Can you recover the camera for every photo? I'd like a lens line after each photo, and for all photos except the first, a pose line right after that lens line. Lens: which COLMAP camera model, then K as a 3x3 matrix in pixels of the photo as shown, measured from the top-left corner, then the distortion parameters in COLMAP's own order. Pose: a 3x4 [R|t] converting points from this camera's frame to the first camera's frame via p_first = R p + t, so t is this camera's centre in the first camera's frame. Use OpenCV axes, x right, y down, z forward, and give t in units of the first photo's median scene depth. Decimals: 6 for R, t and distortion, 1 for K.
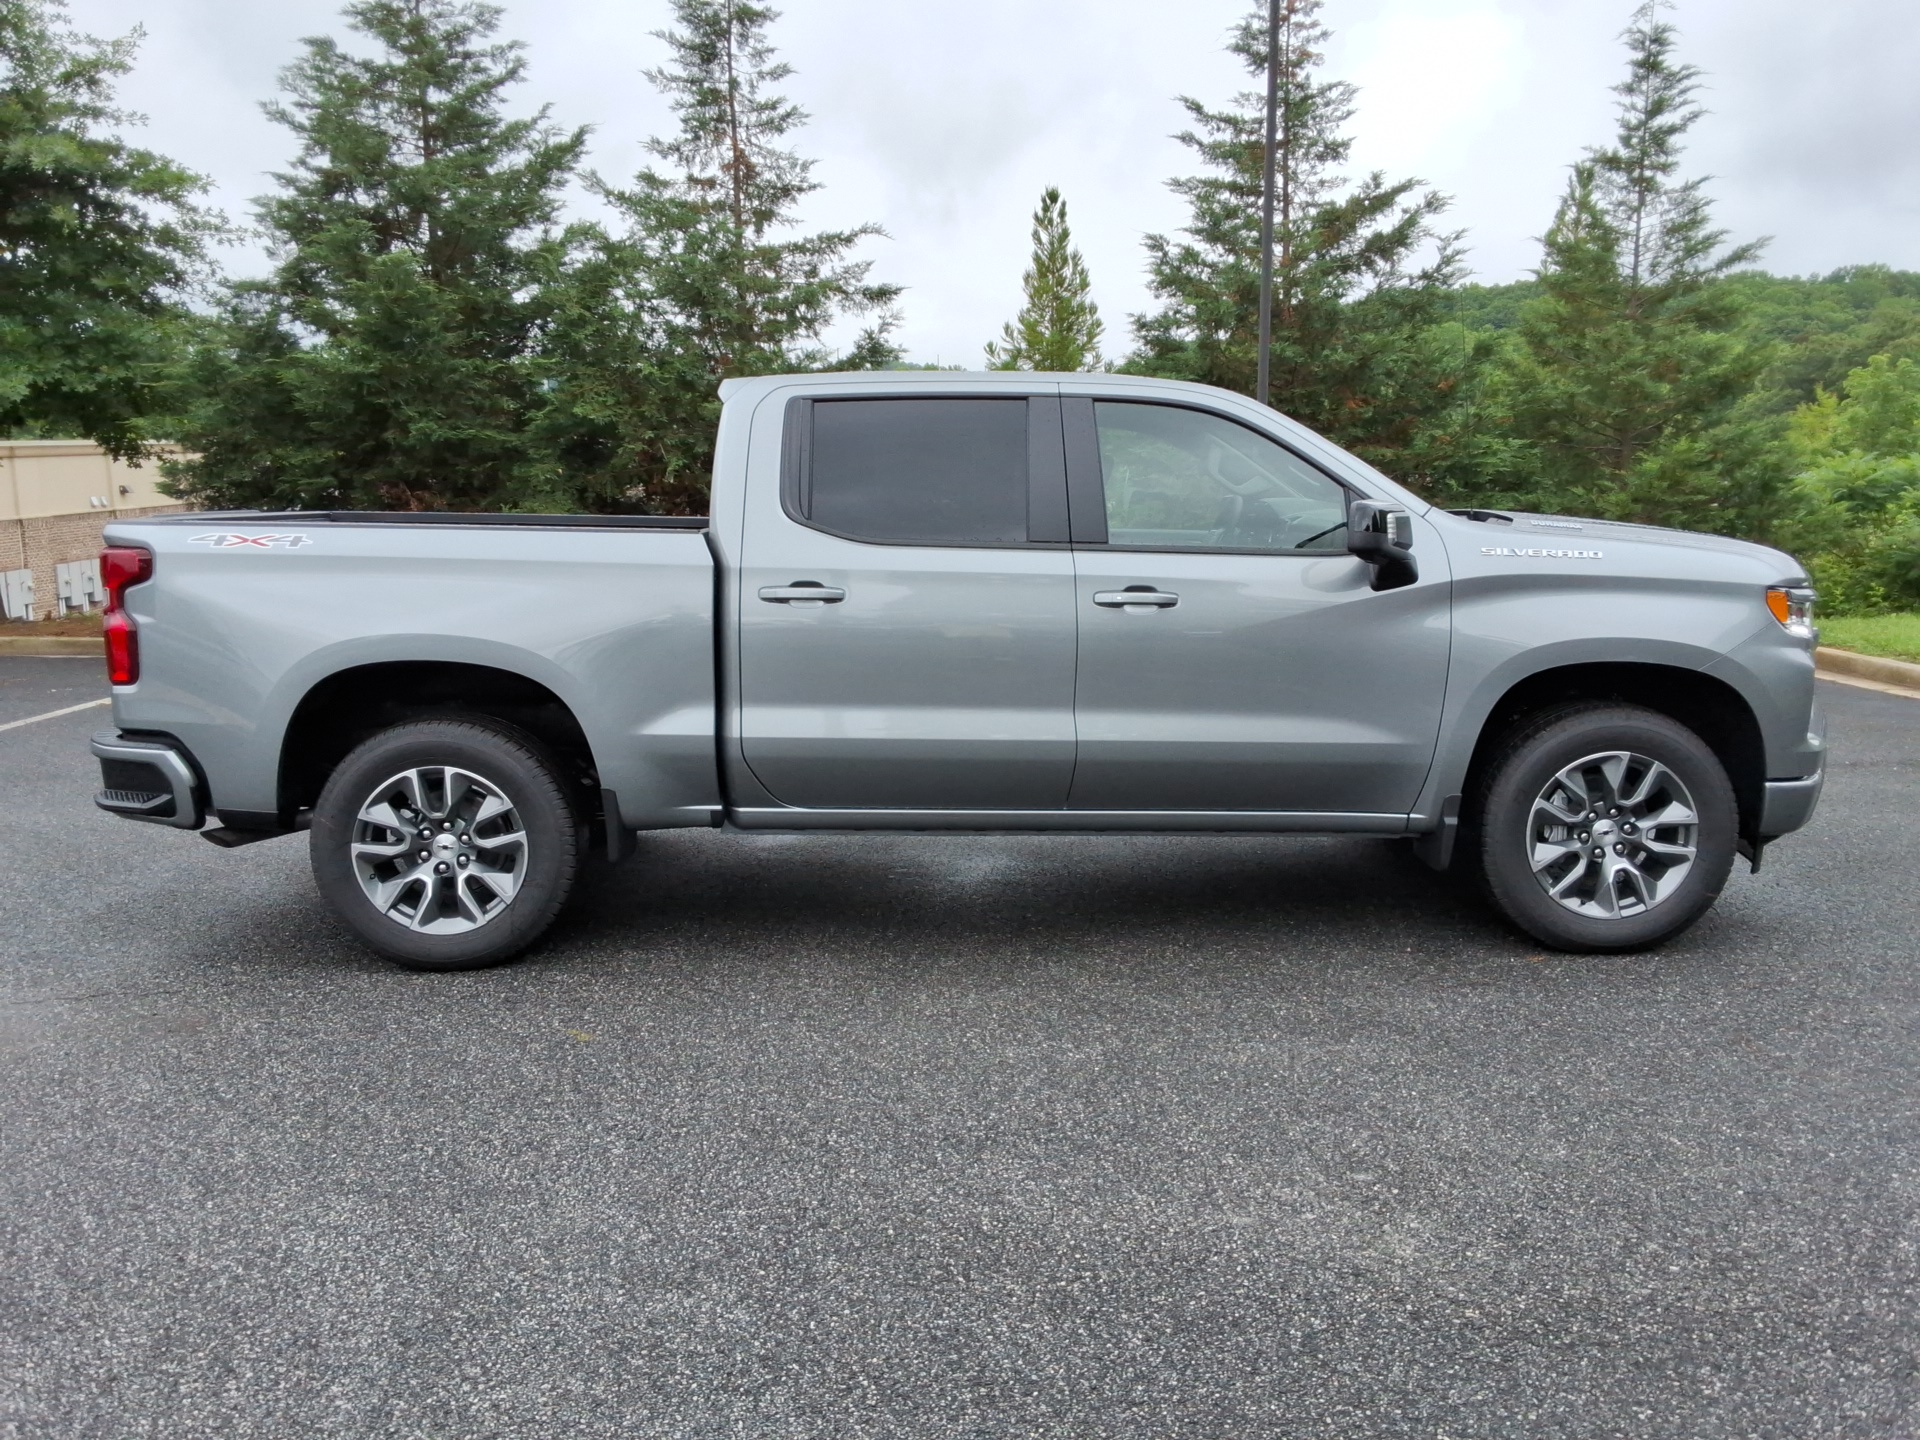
lens RADIAL K [[1576.6, 0, 966.9], [0, 1576.6, 714.1], [0, 0, 1]] dist [0.086971, -0.129349]
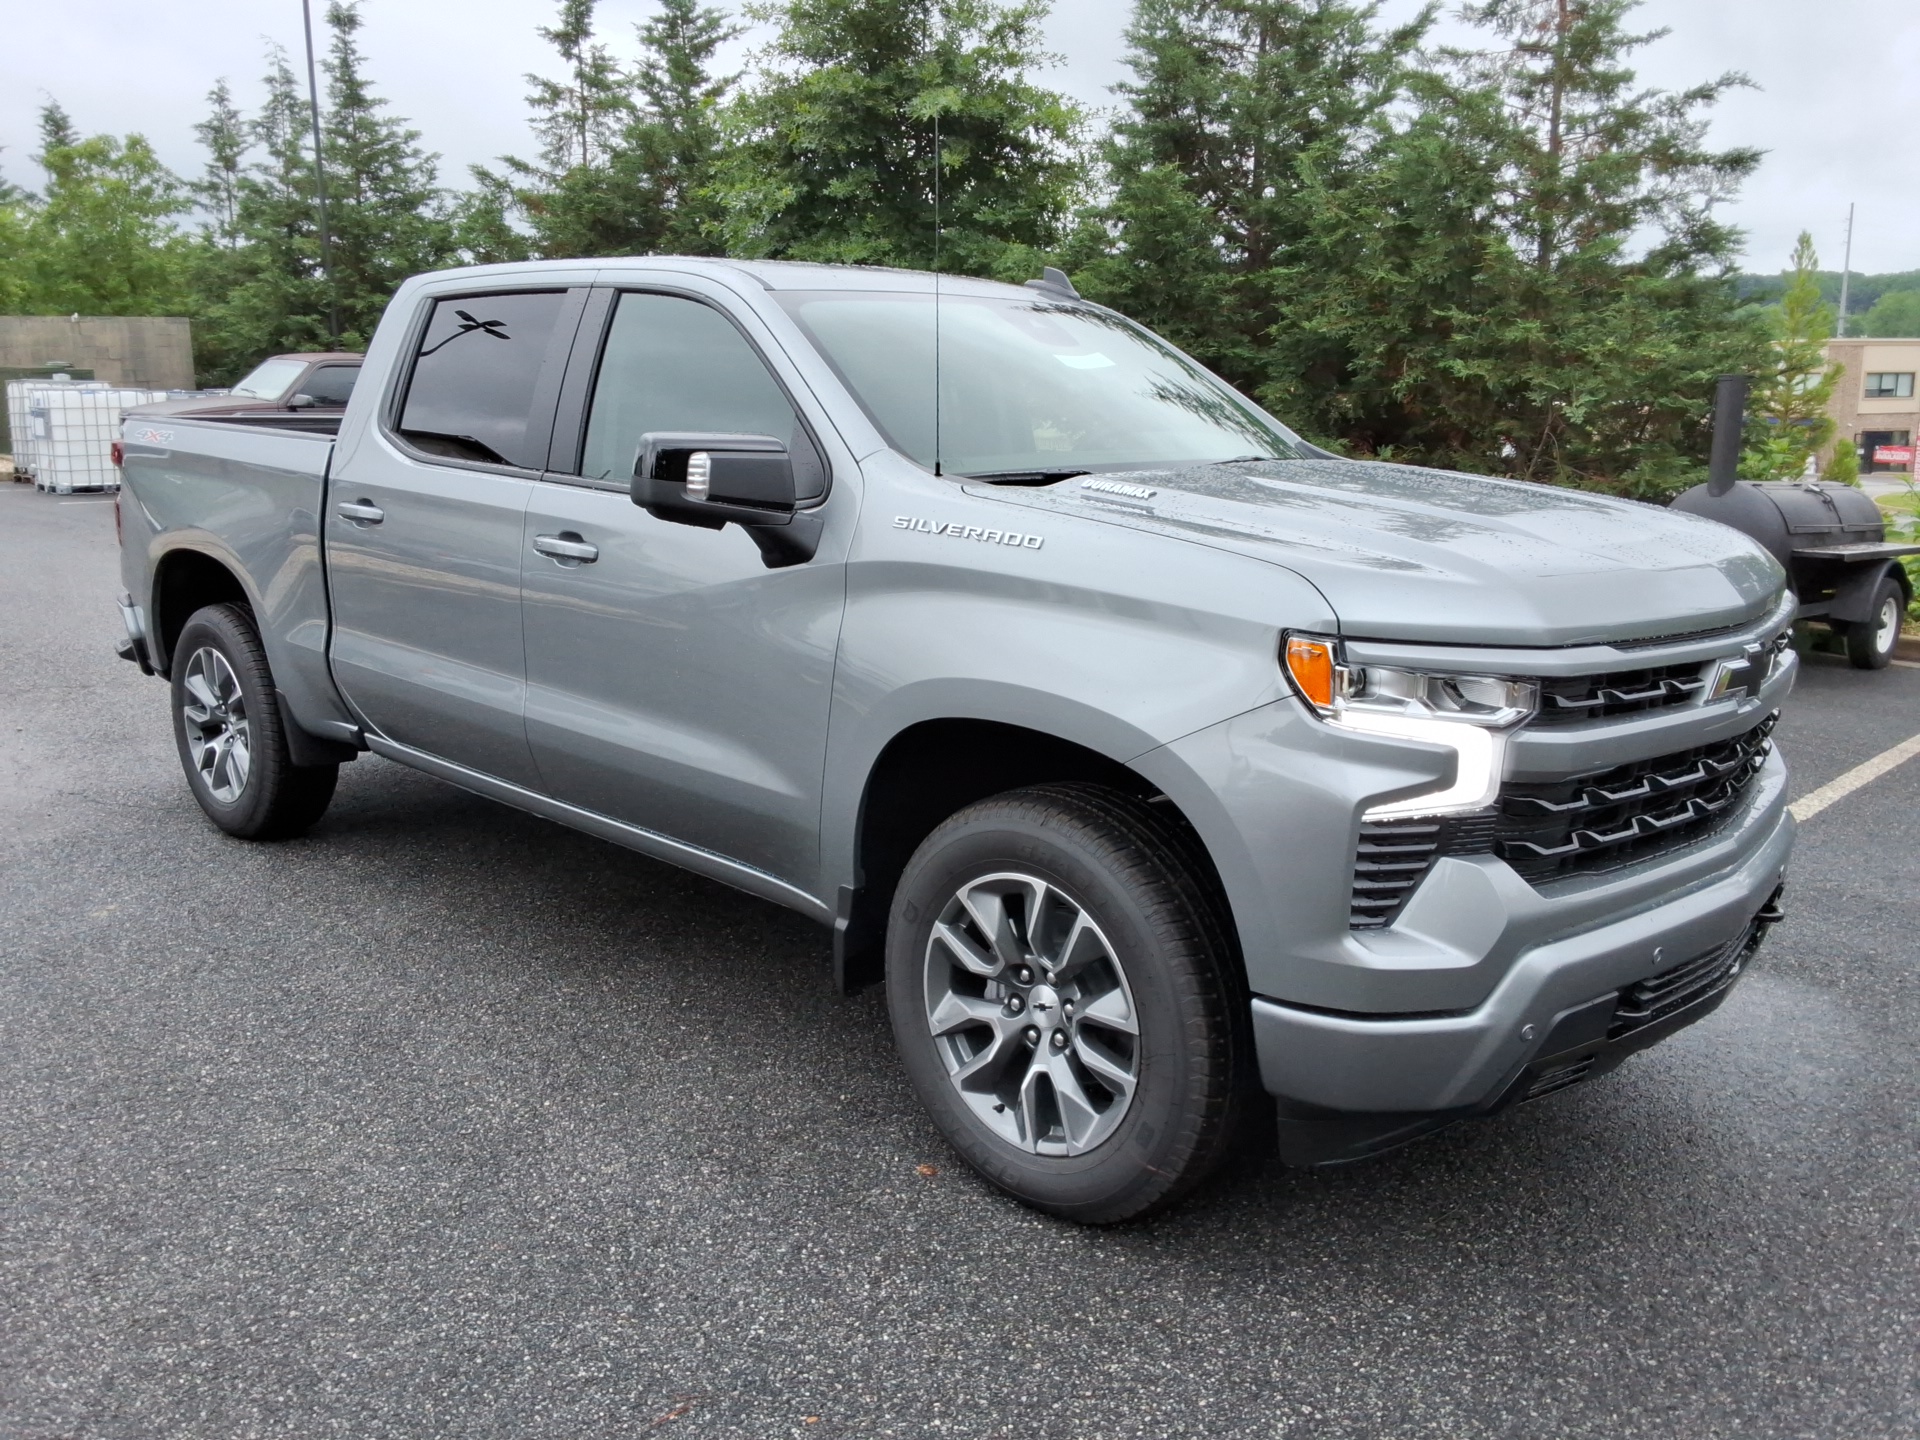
lens RADIAL K [[1552.3, 0, 982.9], [0, 1552.3, 718.7], [0, 0, 1]] dist [0.109444, -0.166953]
pose [[0.709845, 0.157378, -0.686551, 0.773582], [-0.120517, 0.987483, 0.101755, -0.089937], [0.693971, 0.010511, 0.719926, 0.567809]]
